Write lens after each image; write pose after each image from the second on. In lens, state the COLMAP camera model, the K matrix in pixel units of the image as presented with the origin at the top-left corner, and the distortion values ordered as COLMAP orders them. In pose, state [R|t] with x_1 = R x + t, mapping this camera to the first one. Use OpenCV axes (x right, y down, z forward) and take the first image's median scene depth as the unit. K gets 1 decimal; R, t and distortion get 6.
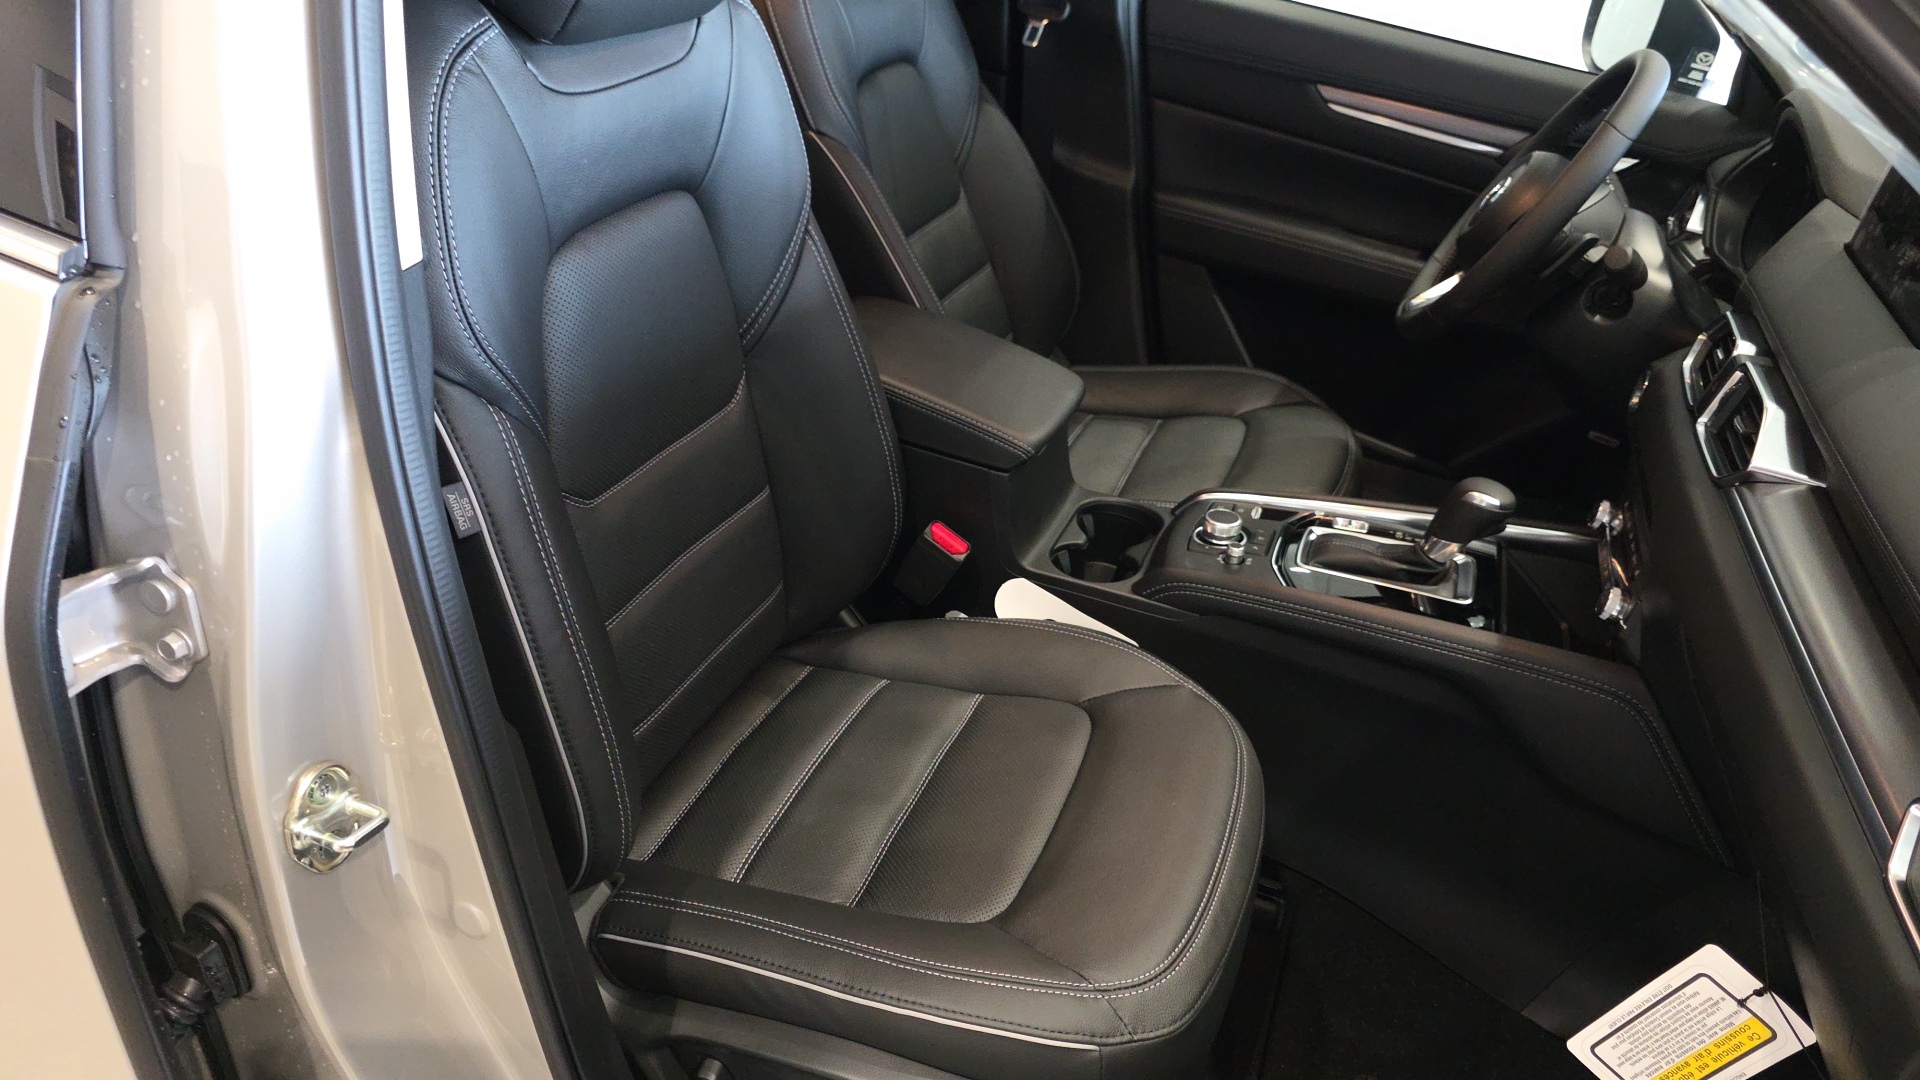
lens RADIAL K [[1291.5, 0, 991.5], [0, 1291.5, 561.1], [0, 0, 1]] dist [0.063473, -0.058601]
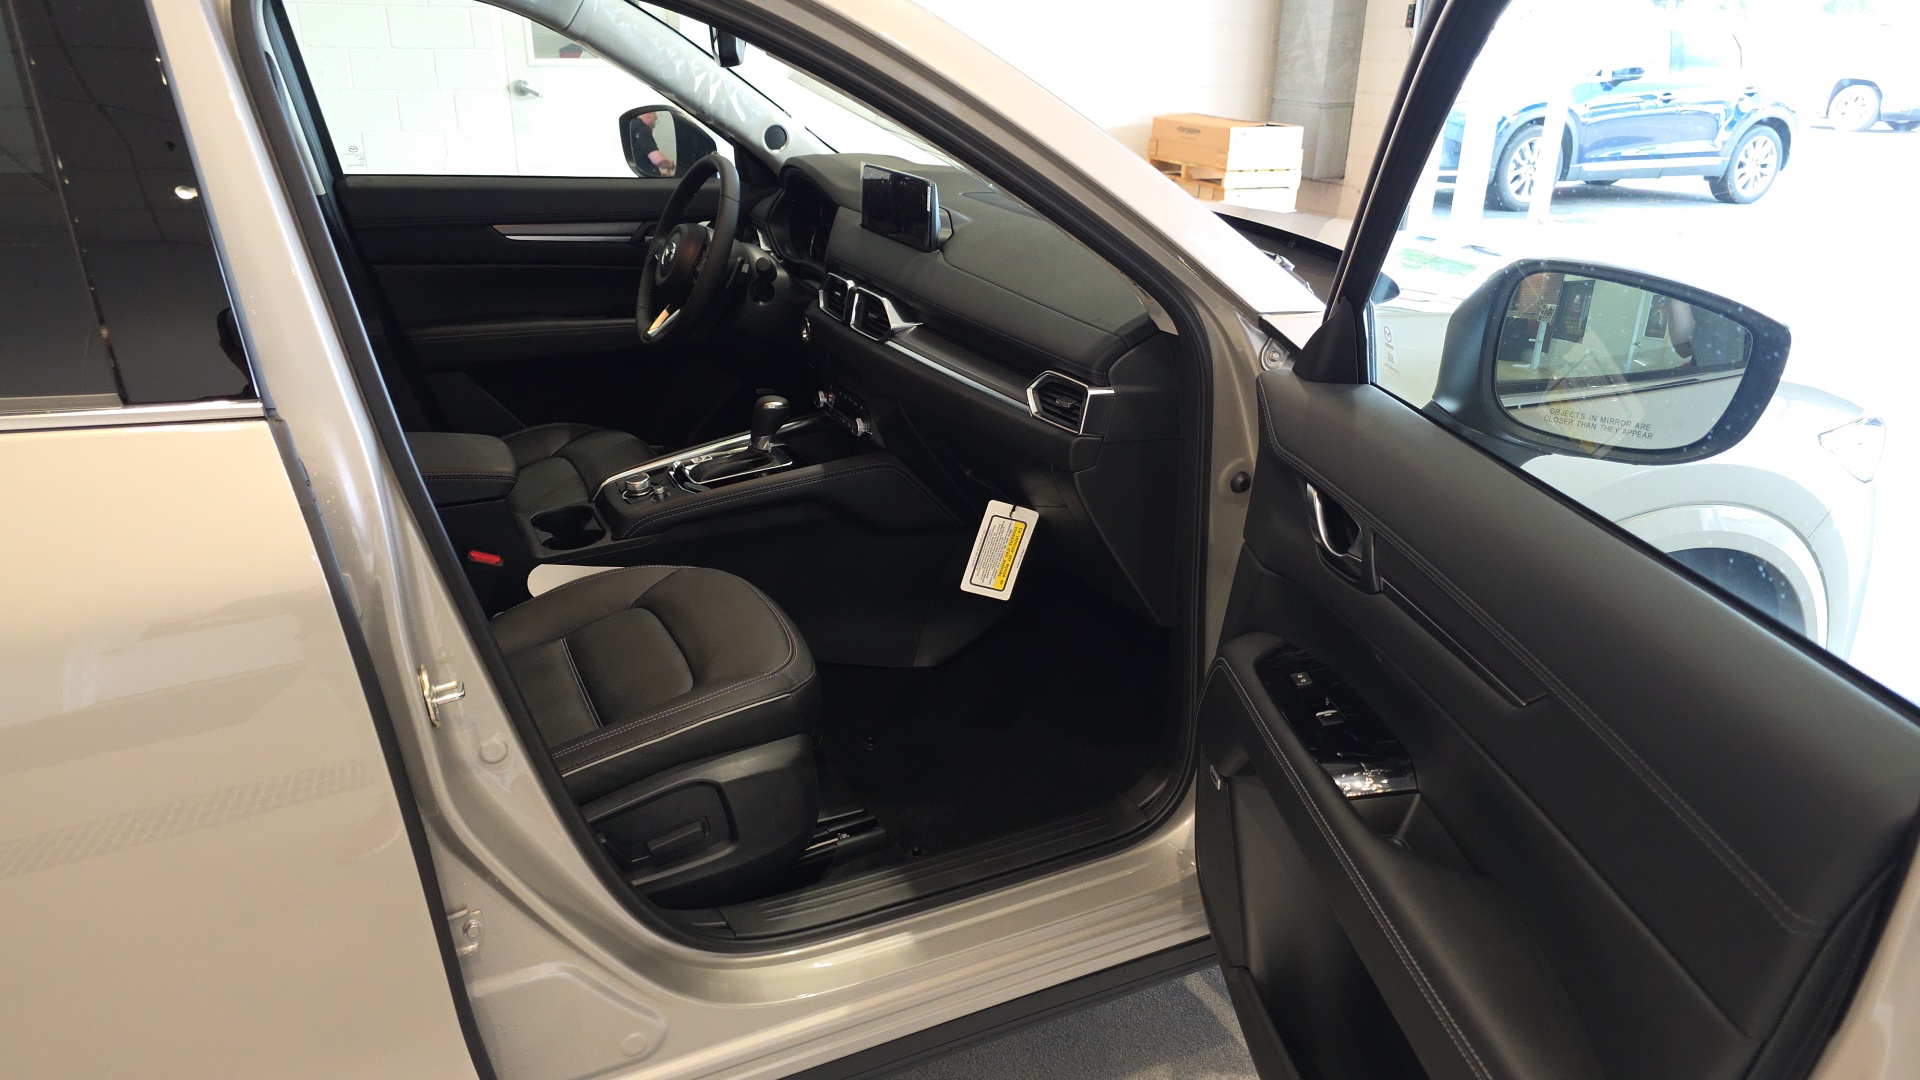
lens RADIAL K [[1289.8, 0, 960.0], [0, 1289.8, 540.0], [0, 0, 1]] dist [0.060968, -0.059397]
pose [[0.700784, -0.391060, 0.596635, -0.538307], [0.450174, 0.891221, 0.055388, 0.126795], [-0.553394, 0.229775, 0.800599, -0.477237]]
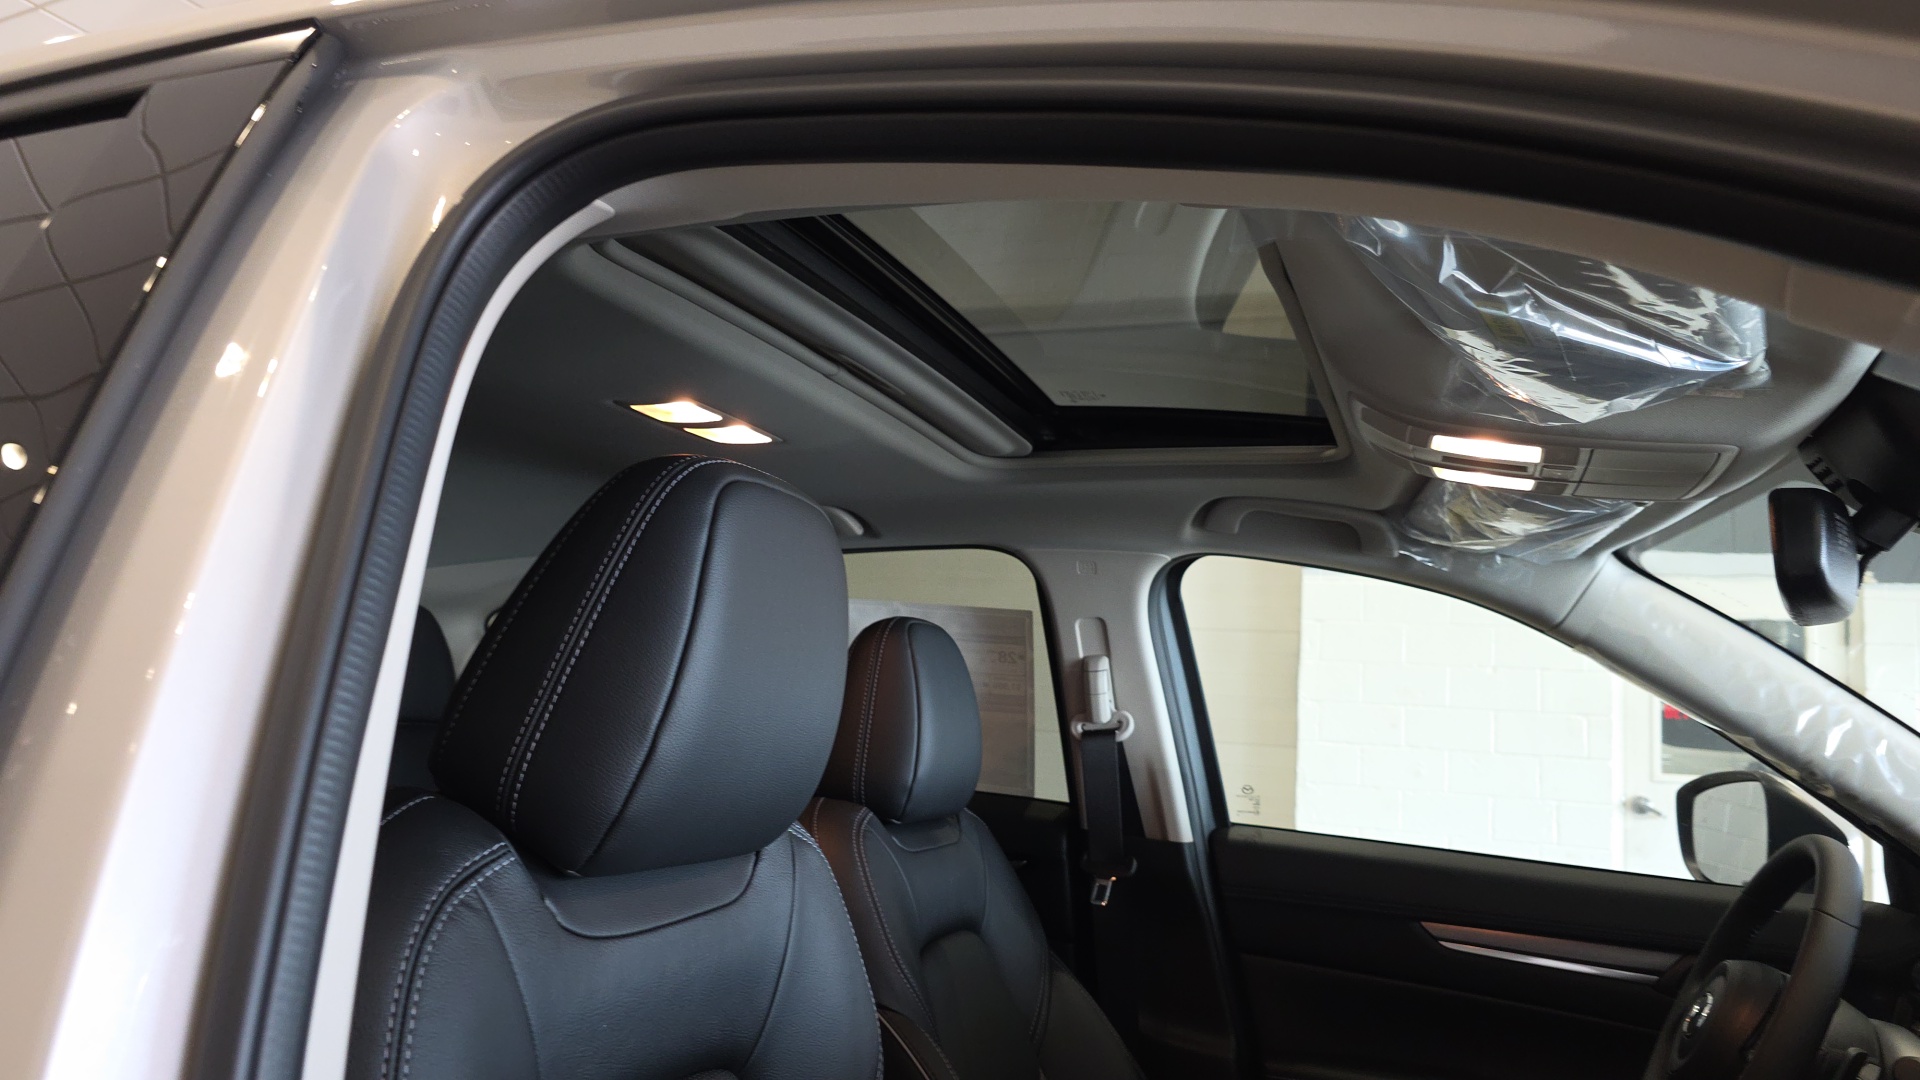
lens RADIAL K [[1312.9, 0, 964.0], [0, 1312.9, 548.1], [0, 0, 1]] dist [0.044828, -0.057793]
pose [[0.995659, -0.092513, -0.010257, -0.045761], [0.065469, 0.774367, -0.629341, -0.016811], [0.066165, 0.625937, 0.777062, 0.159534]]
